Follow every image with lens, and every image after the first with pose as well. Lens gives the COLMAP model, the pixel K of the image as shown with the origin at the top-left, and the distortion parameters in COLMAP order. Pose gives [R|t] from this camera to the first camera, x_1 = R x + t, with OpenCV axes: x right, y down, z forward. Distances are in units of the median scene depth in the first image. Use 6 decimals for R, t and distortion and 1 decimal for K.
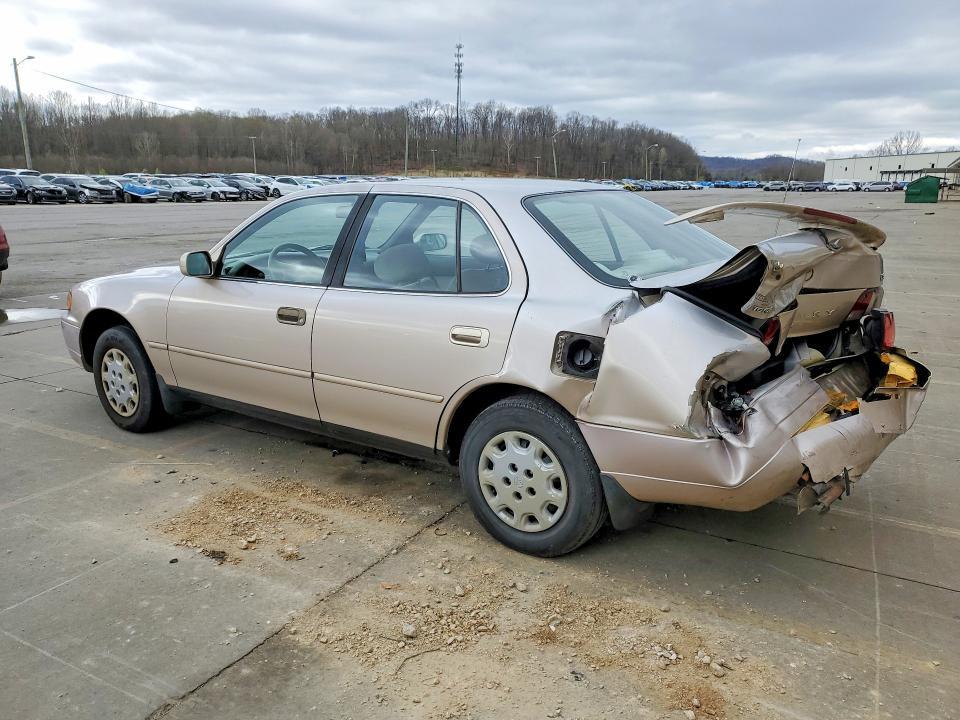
lens RADIAL K [[776.9, 0, 480.0], [0, 776.9, 360.0], [0, 0, 1]] dist [-0.005143, -0.004256]
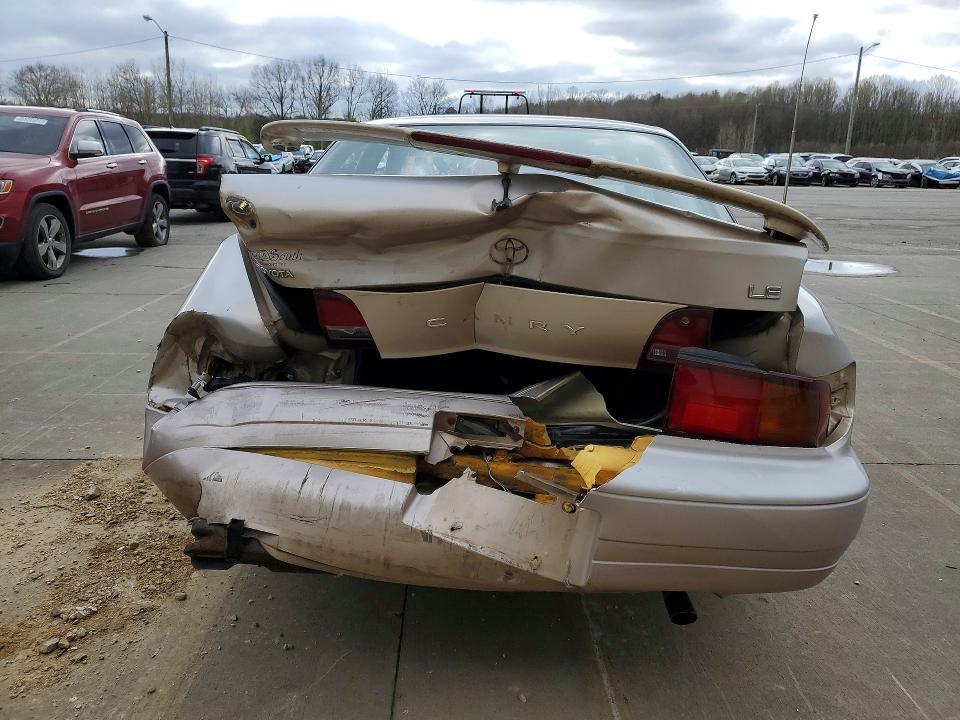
lens RADIAL K [[749.0, 0, 480.0], [0, 749.0, 360.0], [0, 0, 1]] dist [0.010447, 0.002303]
pose [[0.505151, 0.218279, -0.834971, 0.094550], [-0.200390, 0.970711, 0.132529, -0.010726], [0.839444, 0.100373, 0.534097, 0.071520]]
